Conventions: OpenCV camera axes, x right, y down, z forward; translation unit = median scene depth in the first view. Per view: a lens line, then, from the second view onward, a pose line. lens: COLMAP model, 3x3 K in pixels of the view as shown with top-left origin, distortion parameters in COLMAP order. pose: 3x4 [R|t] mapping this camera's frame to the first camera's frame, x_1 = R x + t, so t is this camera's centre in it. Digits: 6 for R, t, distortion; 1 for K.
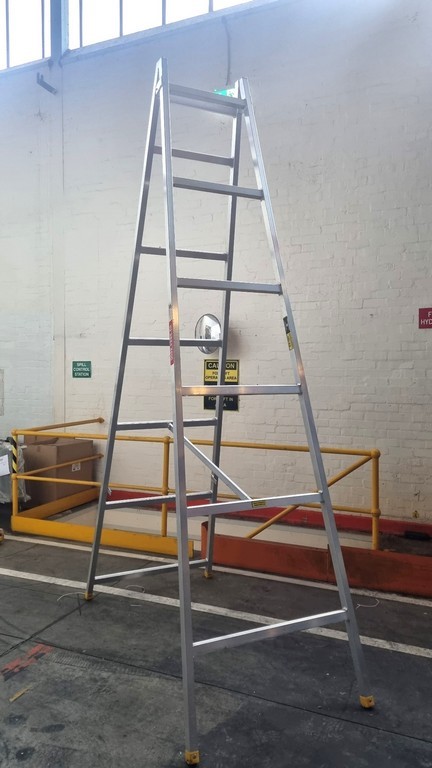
lens RADIAL K [[570.5, 0, 212.7], [0, 570.5, 377.0], [0, 0, 1]] dist [0.065962, -0.045712]
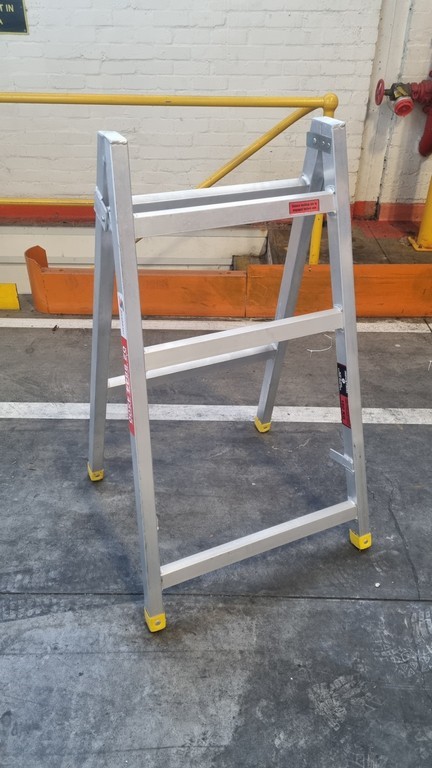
lens RADIAL K [[570.5, 0, 216.4], [0, 570.5, 375.7], [0, 0, 1]] dist [0.065962, -0.045712]
pose [[0.917036, -0.214373, 0.336288, -0.057121], [0.001216, 0.844739, 0.535177, 0.043620], [-0.398803, -0.490367, 0.774917, 0.366884]]
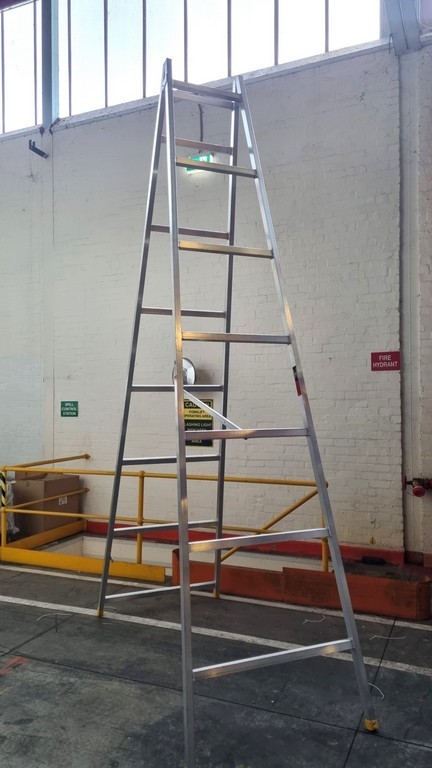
lens RADIAL K [[570.5, 0, 218.7], [0, 570.5, 386.8], [0, 0, 1]] dist [0.065962, -0.045712]
pose [[0.999944, -0.007420, 0.007585, 0.055792], [0.007737, 0.999059, -0.042678, -0.009053], [-0.007261, 0.042735, 0.999060, -0.098967]]
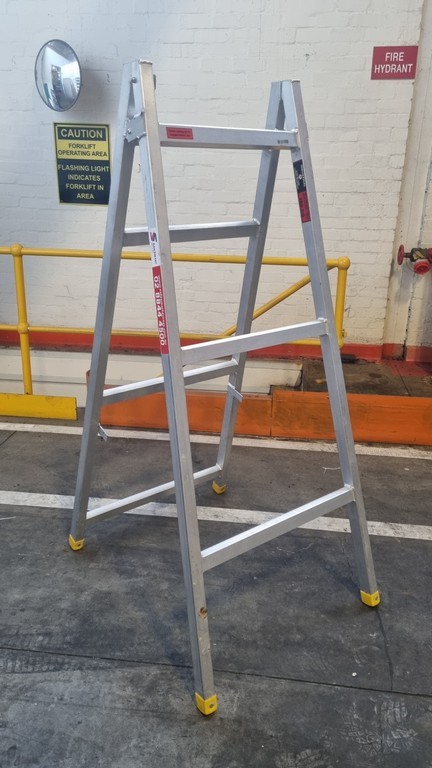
lens RADIAL K [[570.5, 0, 223.0], [0, 570.5, 377.9], [0, 0, 1]] dist [0.065962, -0.045712]
pose [[0.954337, -0.089992, 0.284854, -0.052948], [-0.009351, 0.944080, 0.329585, 0.029217], [-0.298585, -0.317199, 0.900129, 0.293545]]
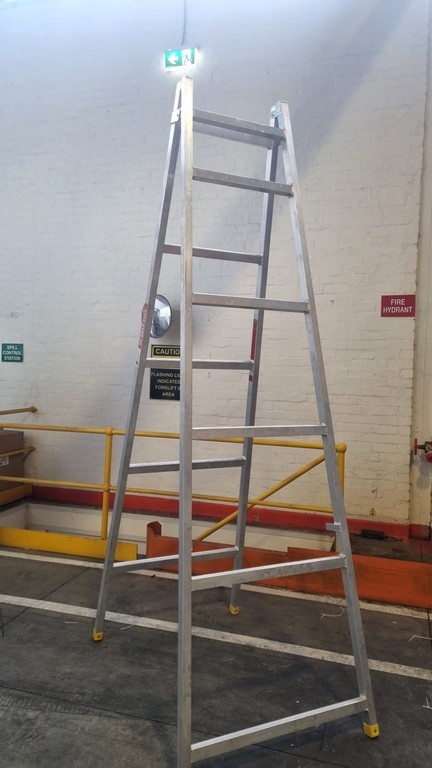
lens RADIAL K [[570.5, 0, 215.5], [0, 570.5, 376.3], [0, 0, 1]] dist [0.065962, -0.045712]
pose [[0.993402, 0.021775, 0.112598, -0.017485], [-0.022558, 0.999729, 0.005681, 0.014622], [-0.112444, -0.008183, 0.993624, 0.089058]]
